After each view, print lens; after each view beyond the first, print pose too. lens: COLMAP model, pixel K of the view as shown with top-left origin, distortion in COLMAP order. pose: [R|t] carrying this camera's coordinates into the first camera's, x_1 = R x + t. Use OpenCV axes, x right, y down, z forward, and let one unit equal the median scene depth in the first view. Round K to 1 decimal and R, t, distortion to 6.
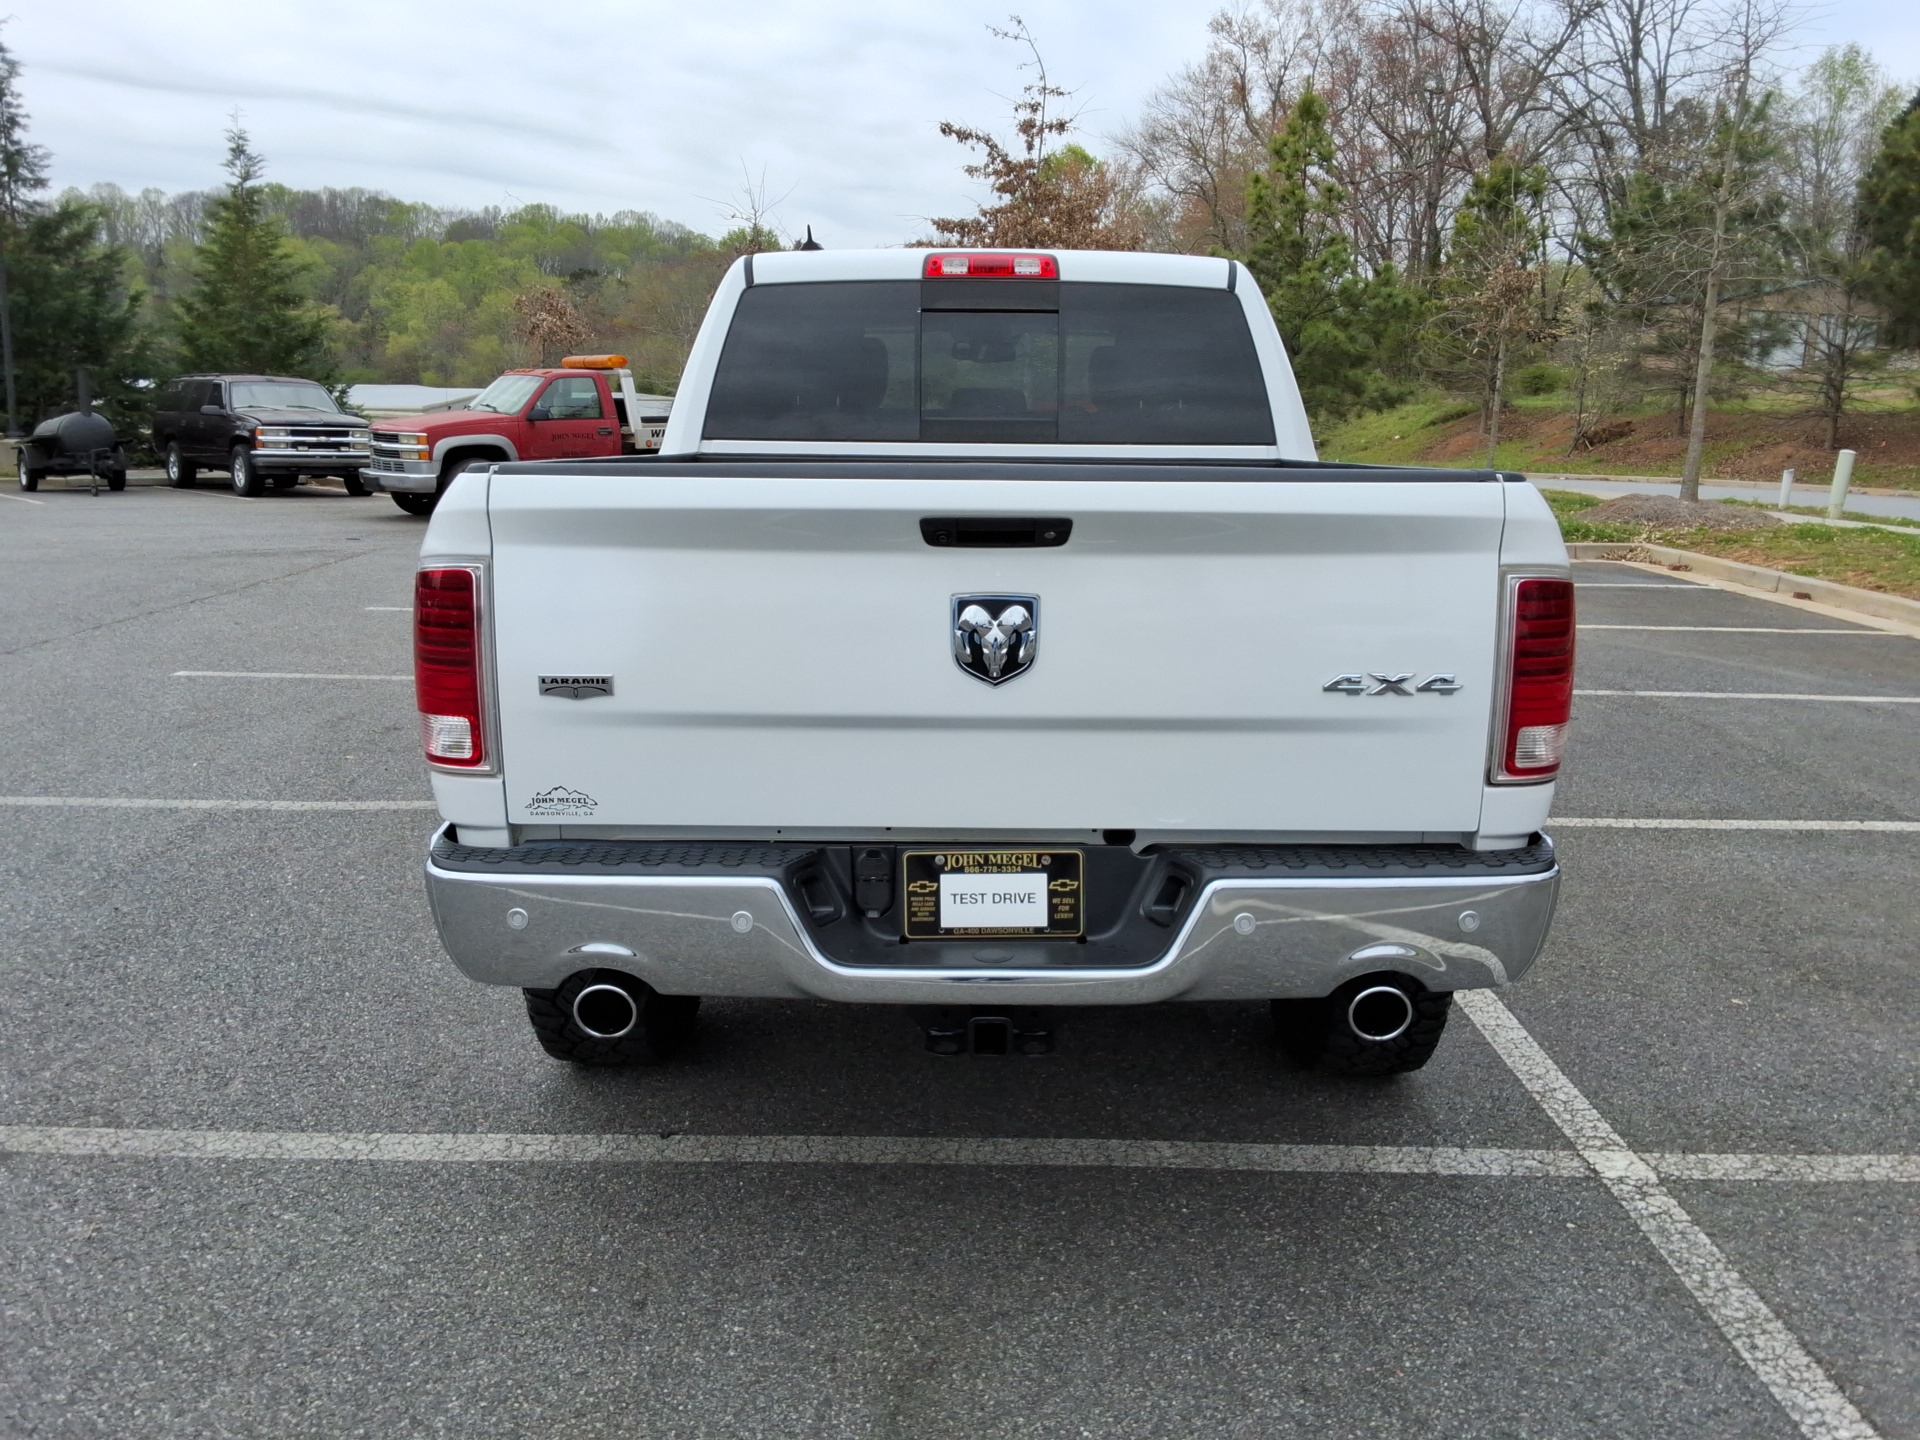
lens RADIAL K [[1533.4, 0, 967.1], [0, 1533.4, 702.1], [0, 0, 1]] dist [0.132714, -0.212028]
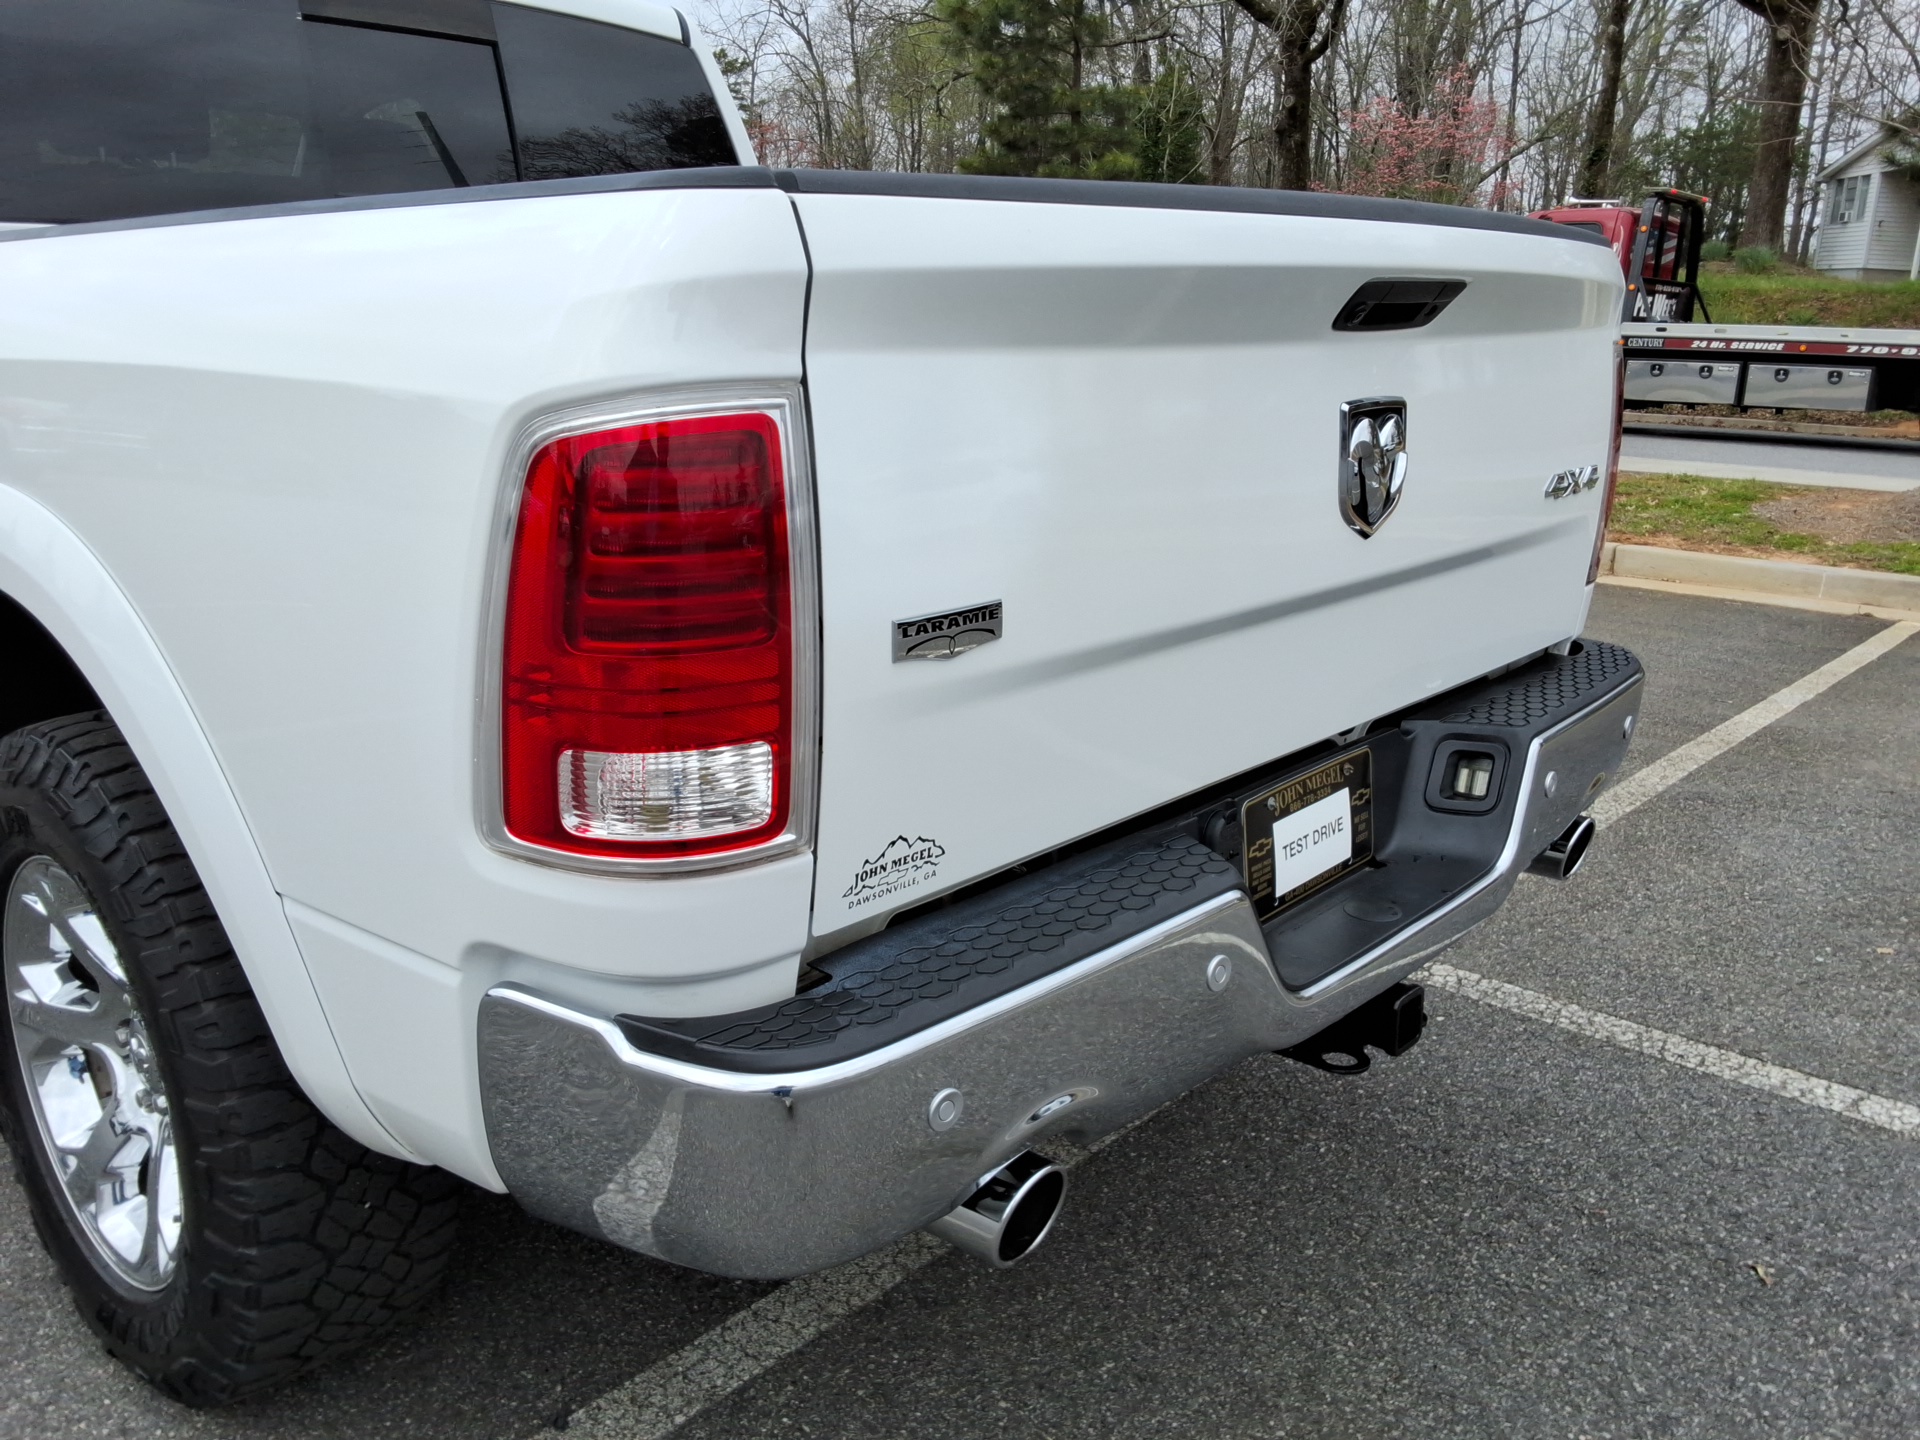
lens RADIAL K [[1533.4, 0, 967.1], [0, 1533.4, 702.1], [0, 0, 1]] dist [0.132714, -0.212028]
pose [[0.660698, -0.191008, 0.725944, -0.243696], [0.137377, 0.981519, 0.133224, -0.021223], [-0.737974, 0.011707, 0.674728, 0.257736]]
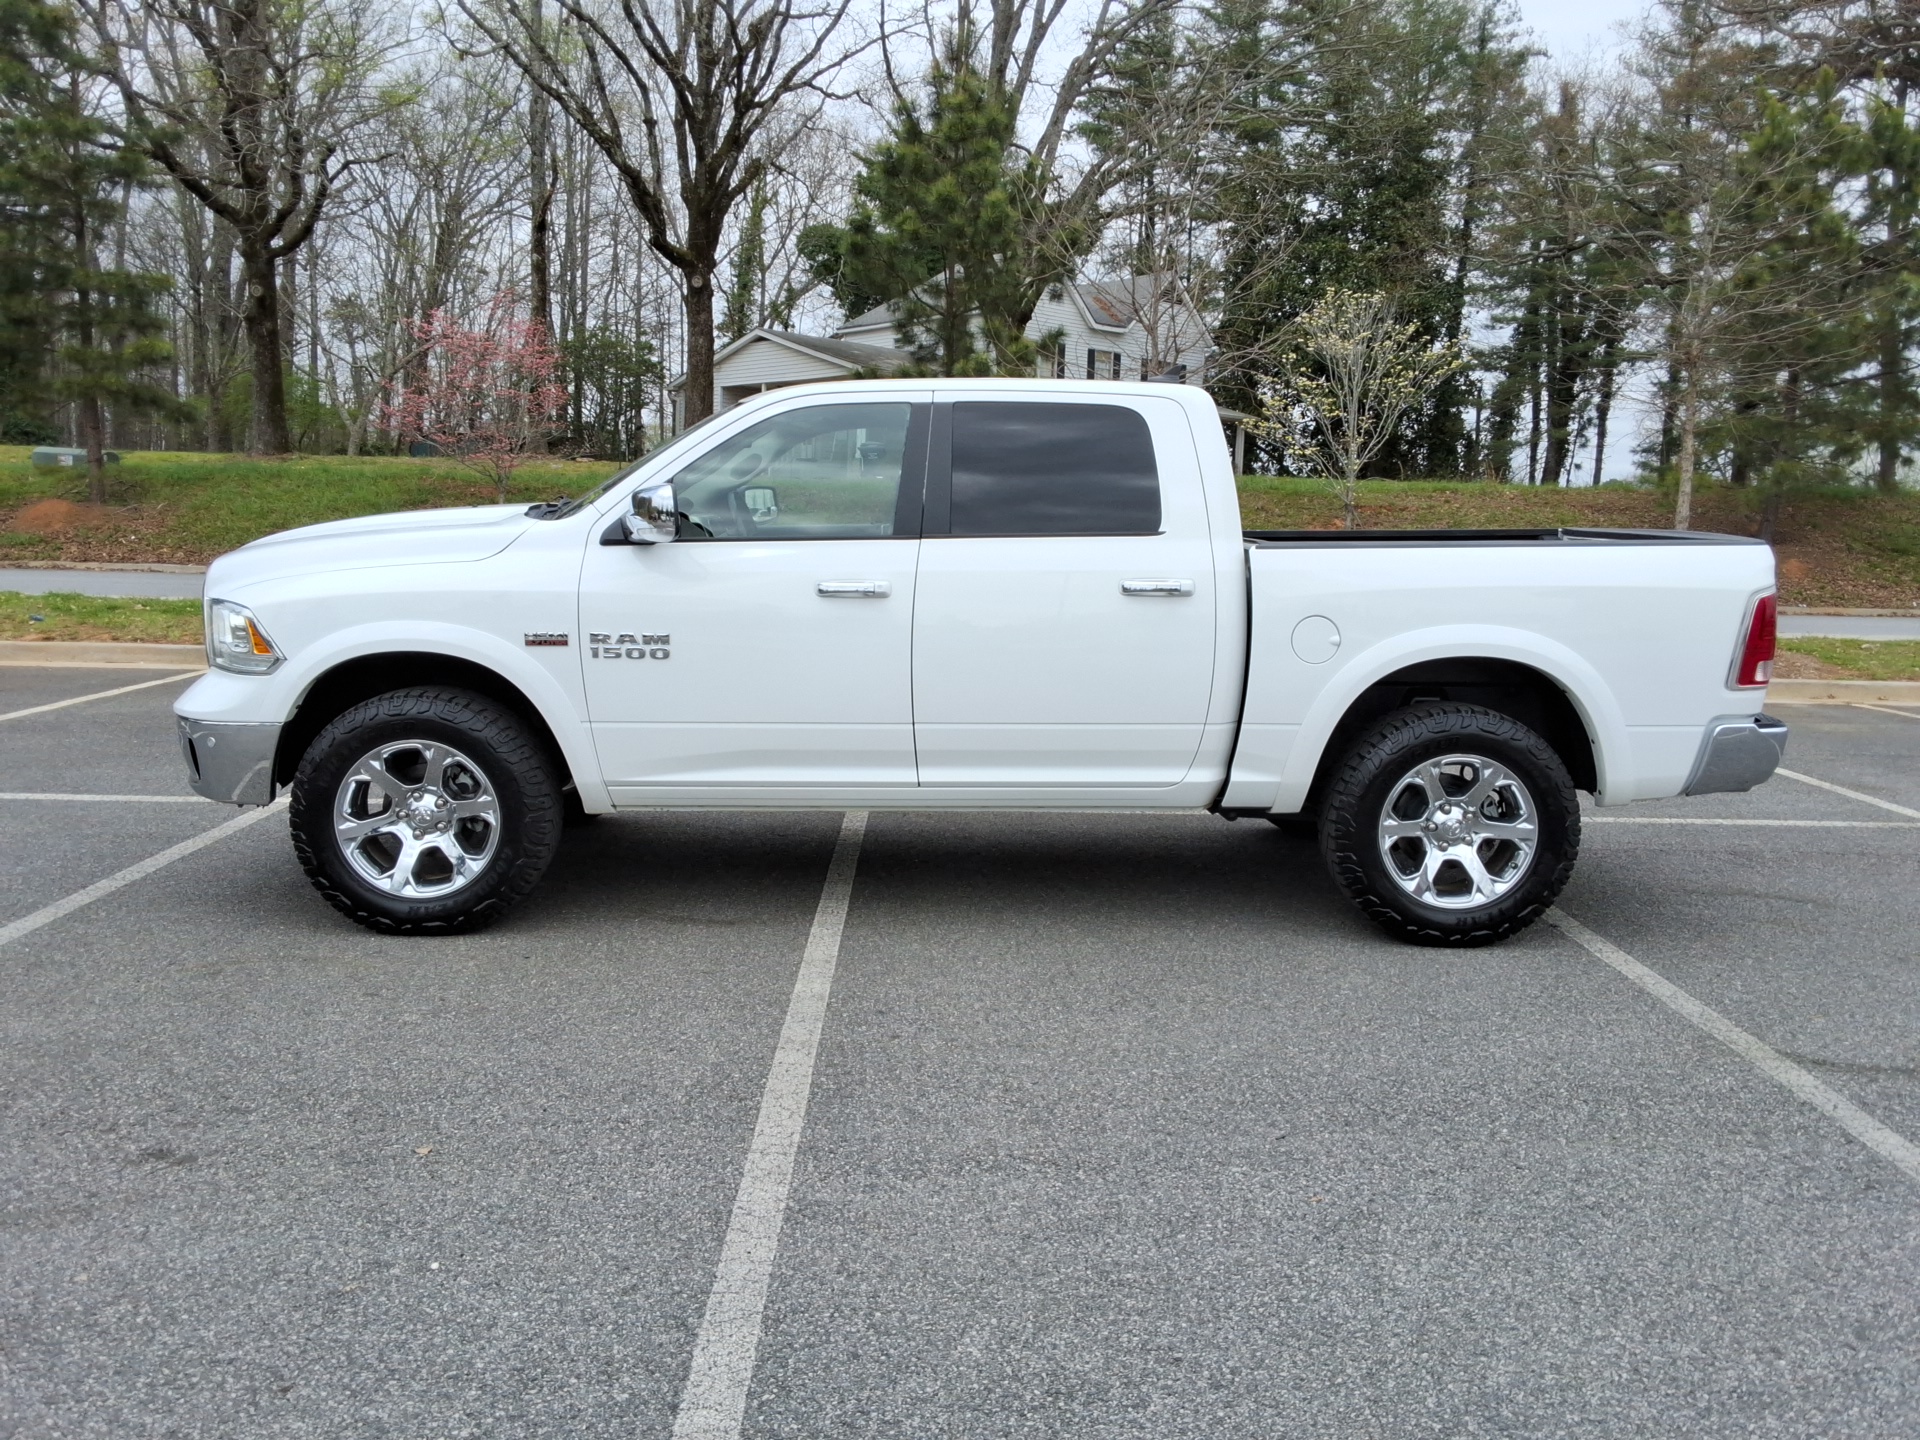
lens RADIAL K [[1566.3, 0, 982.9], [0, 1566.3, 713.5], [0, 0, 1]] dist [0.141706, -0.247322]
pose [[-0.045592, -0.150554, 0.987550, -0.984339], [0.168571, 0.973242, 0.156155, -0.176958], [-0.984635, 0.173592, -0.018993, 0.847730]]
